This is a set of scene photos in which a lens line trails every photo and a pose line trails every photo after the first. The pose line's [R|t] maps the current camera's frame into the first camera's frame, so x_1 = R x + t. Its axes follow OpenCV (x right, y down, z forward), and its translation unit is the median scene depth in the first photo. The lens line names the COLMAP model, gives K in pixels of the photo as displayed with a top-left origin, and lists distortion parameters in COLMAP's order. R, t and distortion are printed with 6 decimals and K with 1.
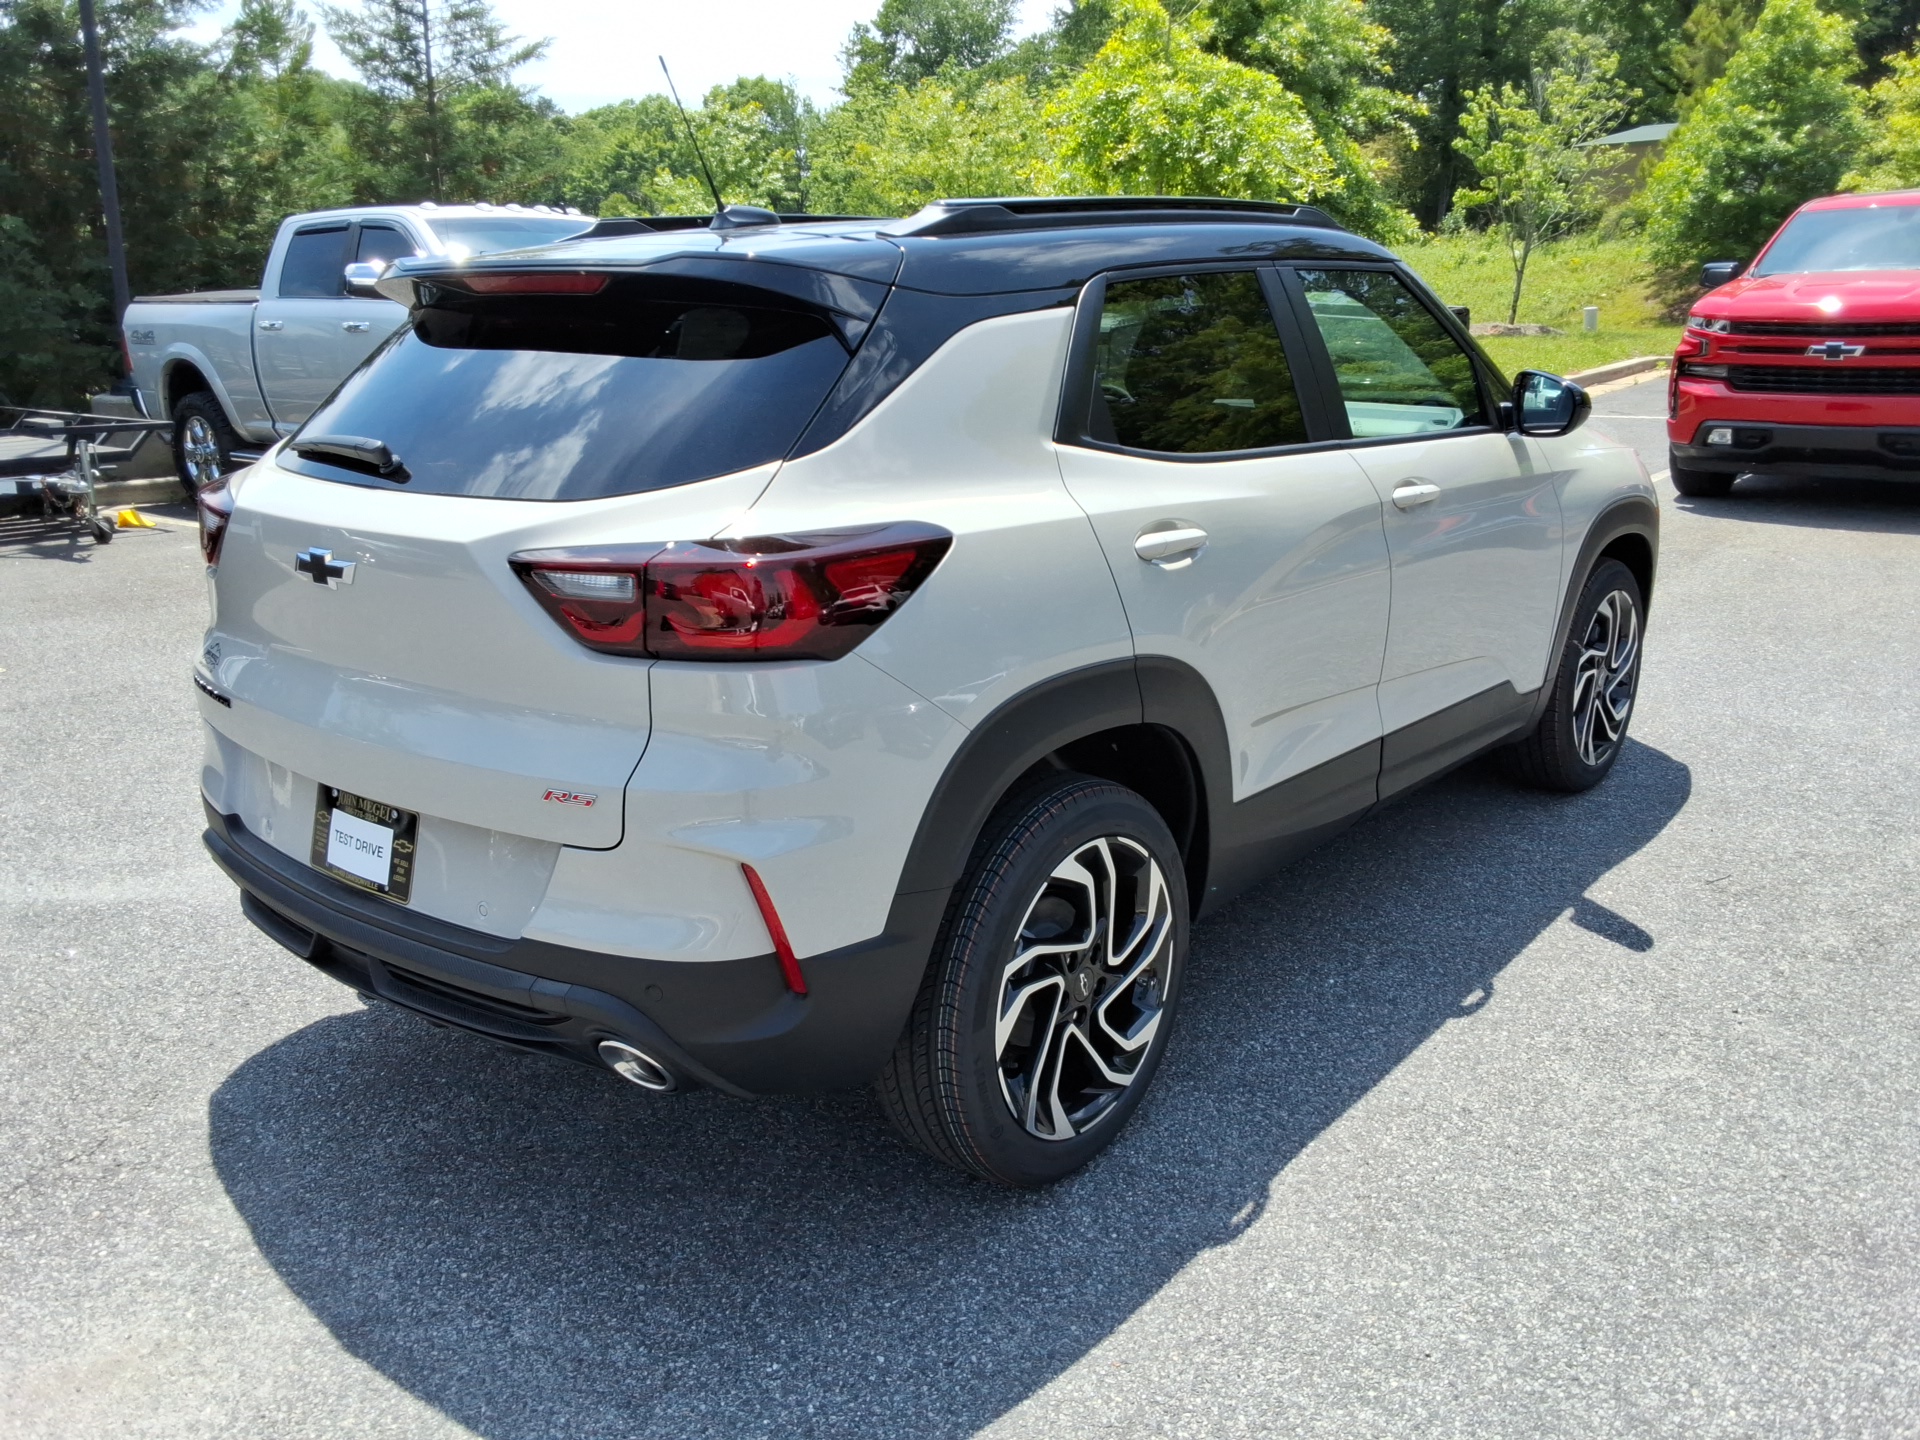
lens RADIAL K [[1548.3, 0, 972.9], [0, 1548.3, 691.3], [0, 0, 1]] dist [0.140501, -0.226302]
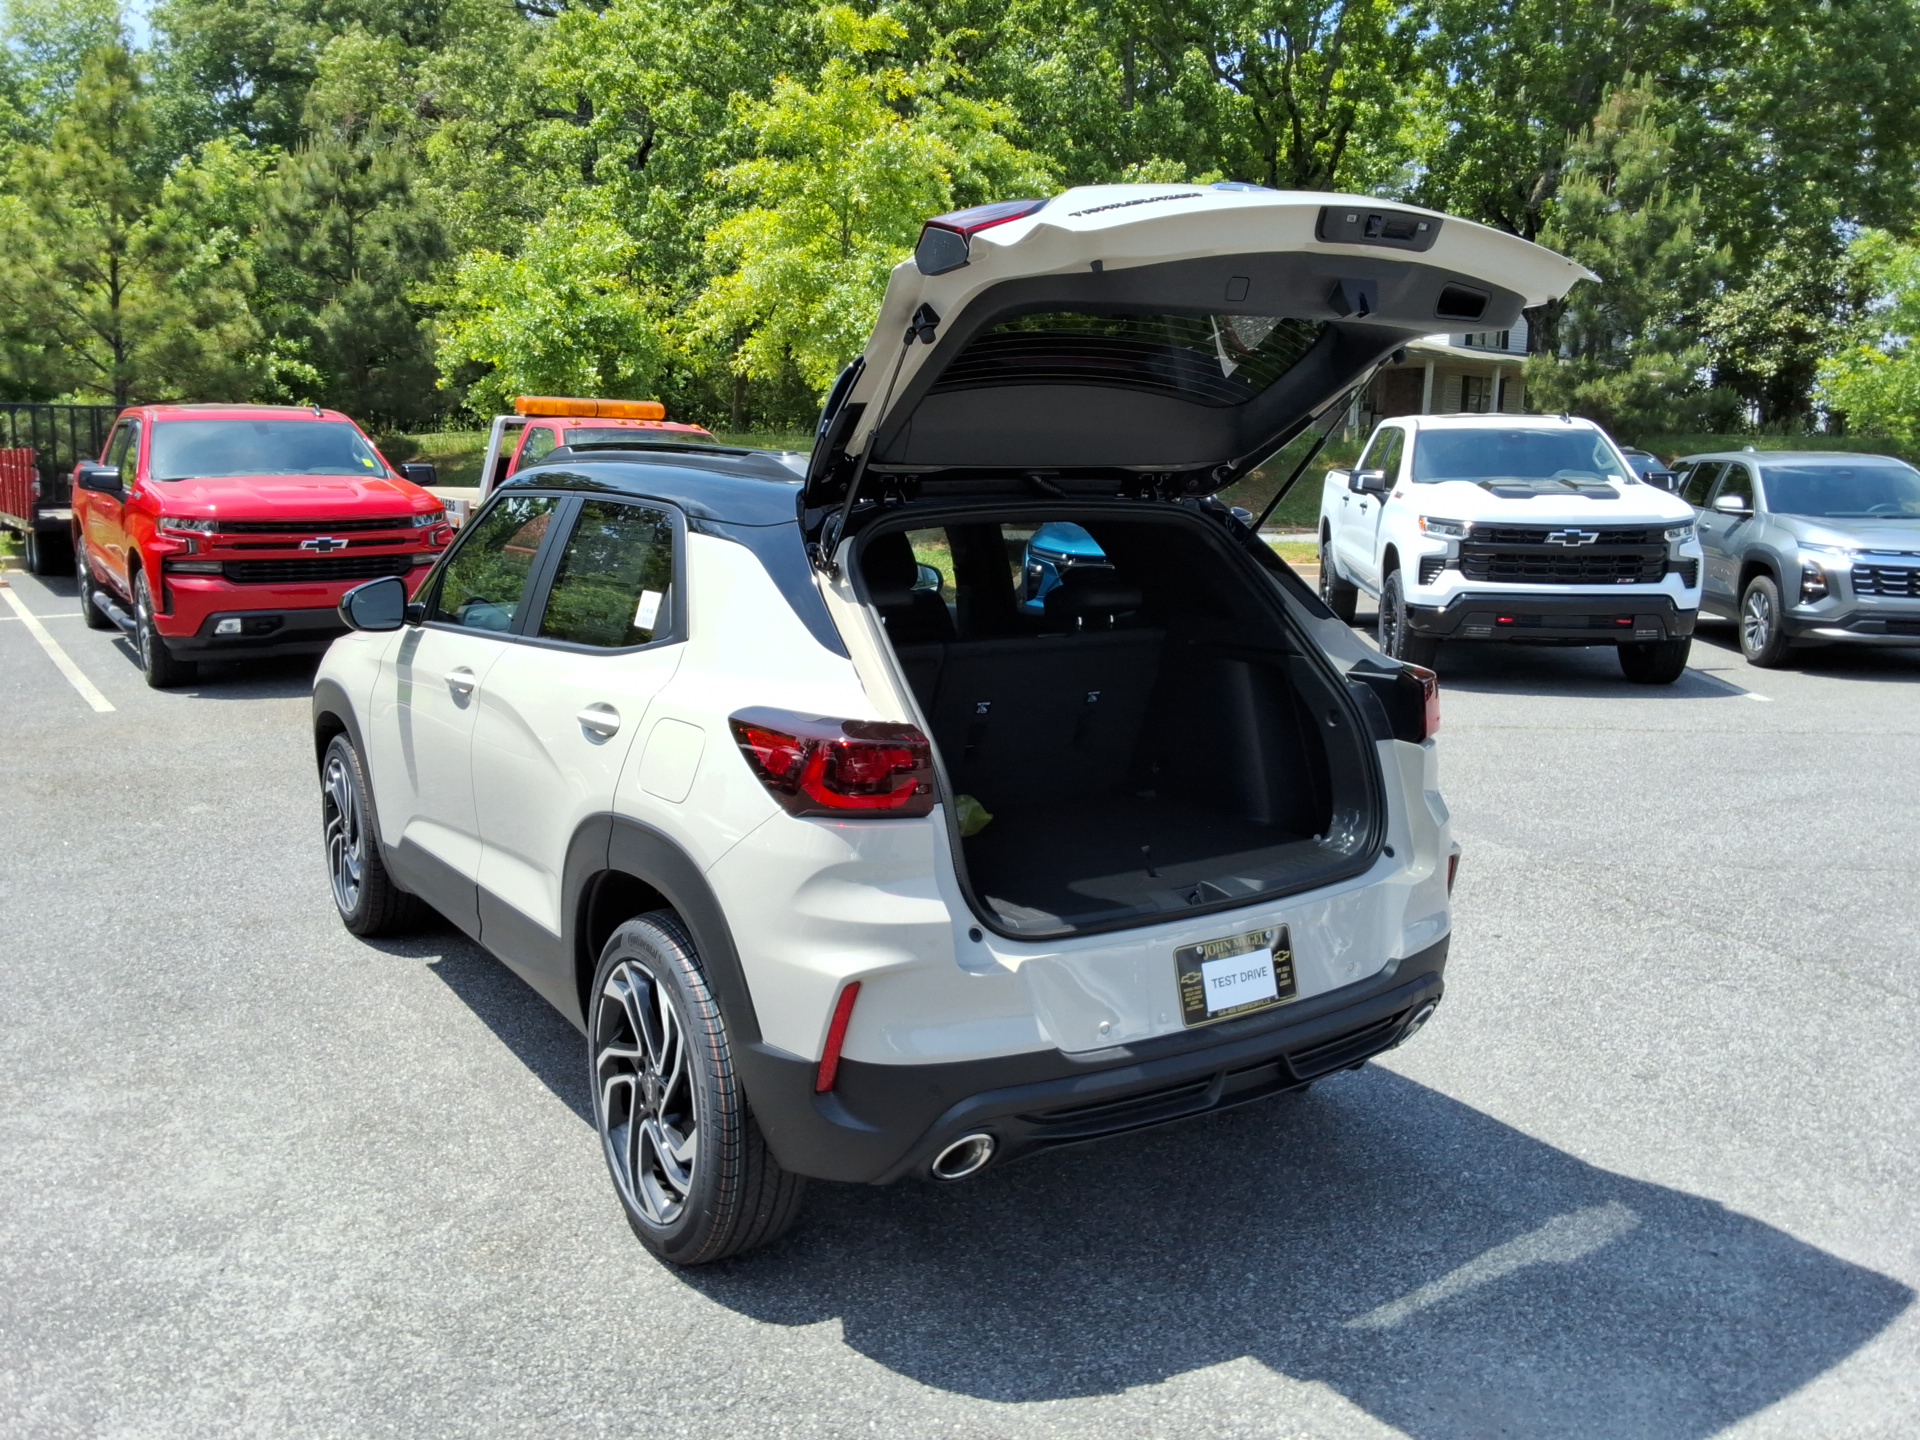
lens RADIAL K [[1548.3, 0, 972.9], [0, 1548.3, 691.3], [0, 0, 1]] dist [0.140501, -0.226302]
pose [[0.284421, -0.130023, 0.949841, -0.416638], [0.240039, 0.968861, 0.060749, -0.062912], [-0.928163, 0.210721, 0.306775, 0.211561]]
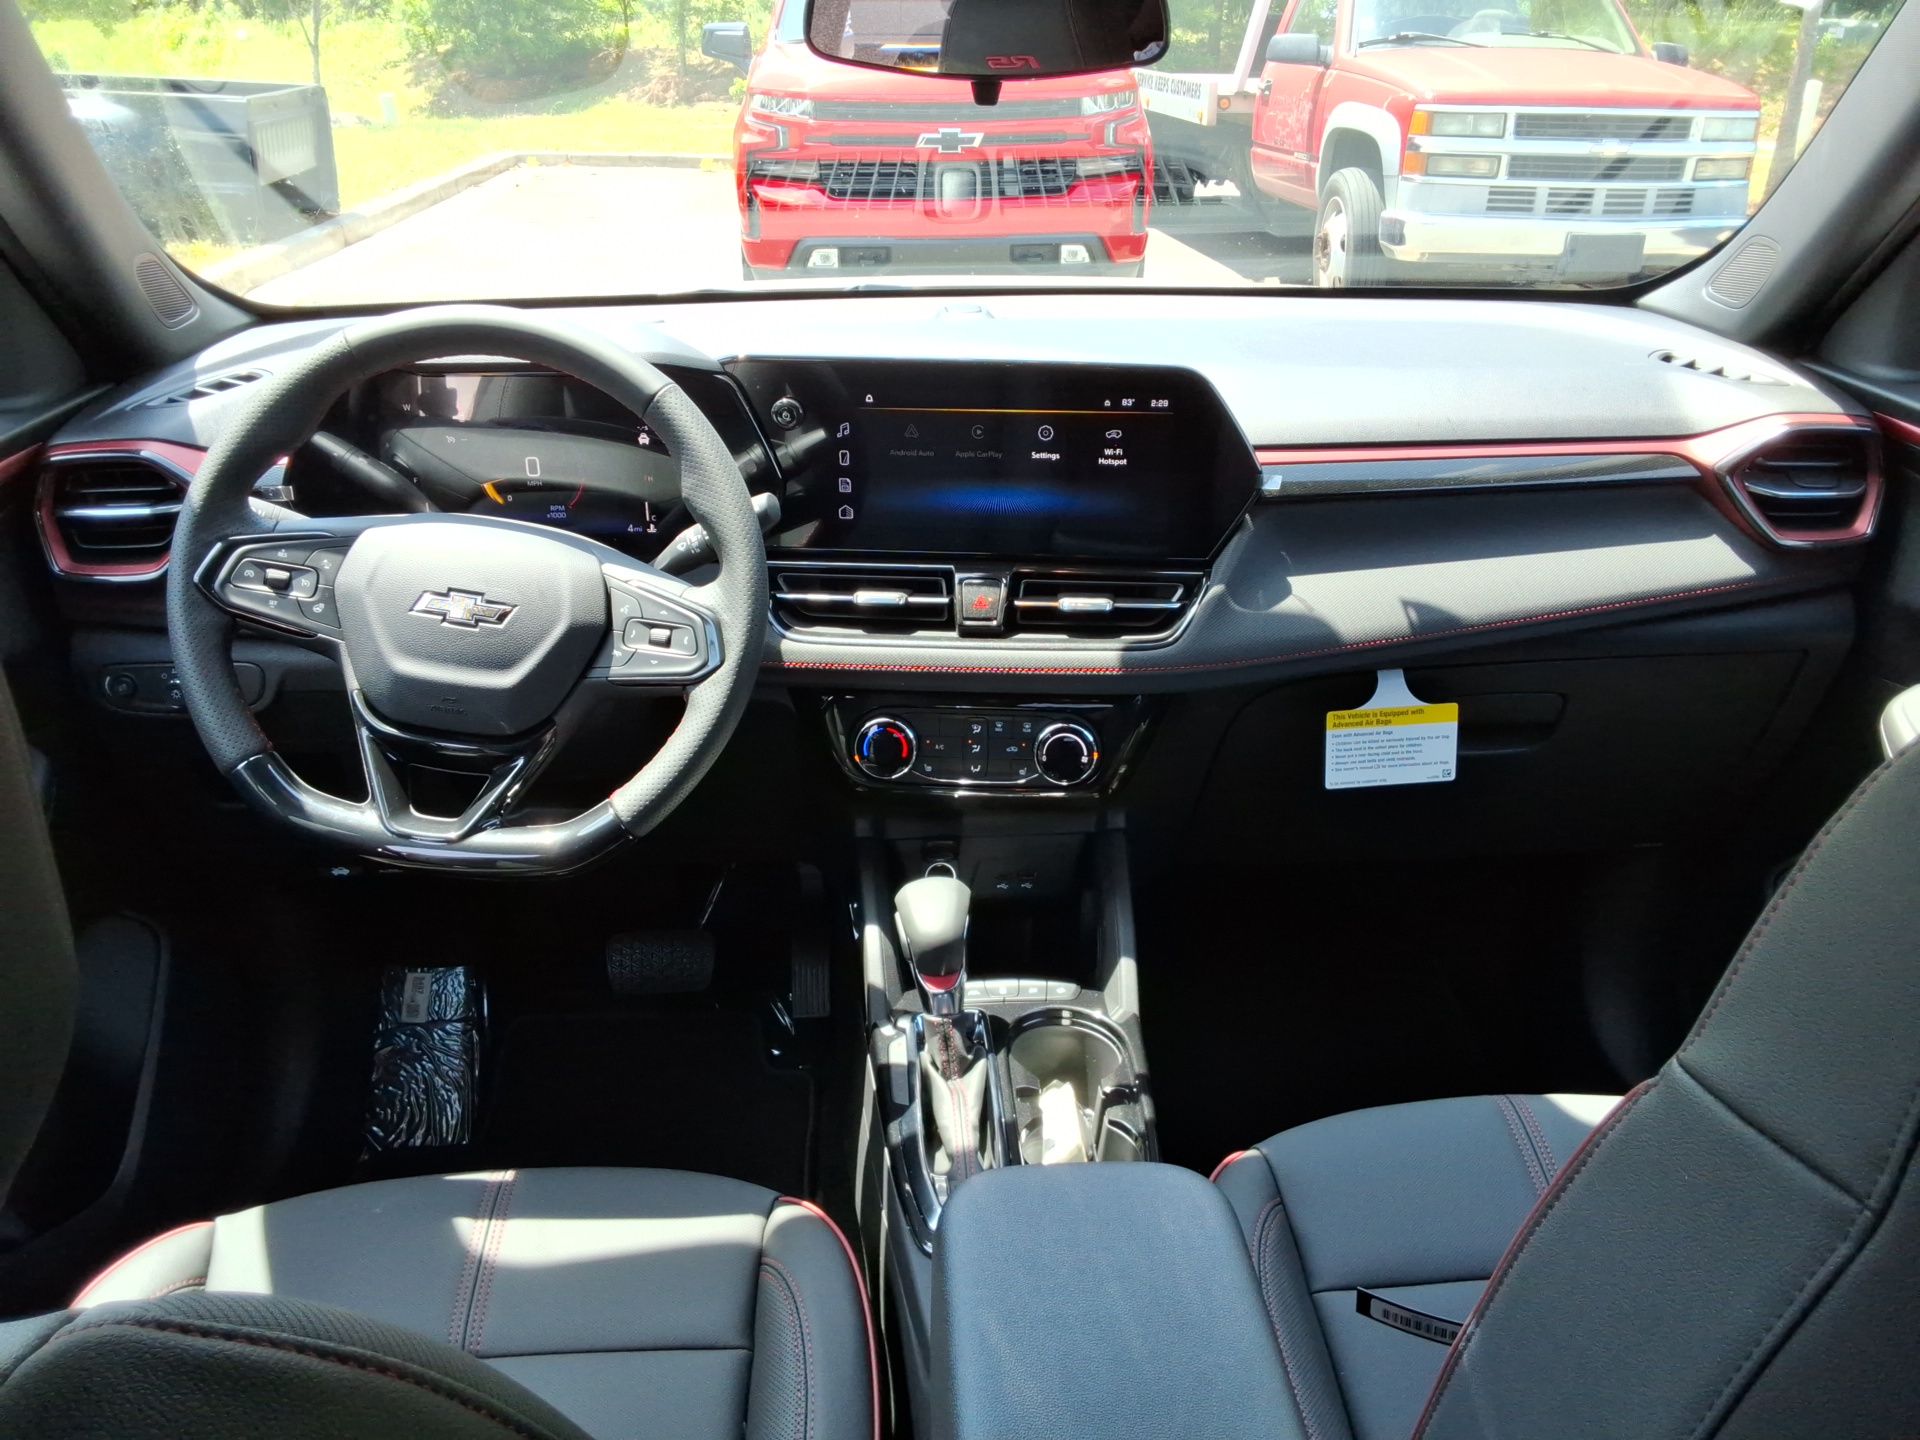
lens RADIAL K [[1548.3, 0, 972.9], [0, 1548.3, 691.3], [0, 0, 1]] dist [0.140501, -0.226302]
pose [[0.732270, -0.241055, 0.636924, -0.012486], [0.163456, 0.970132, 0.179238, -0.082599], [-0.661107, -0.027142, 0.749801, 0.377626]]
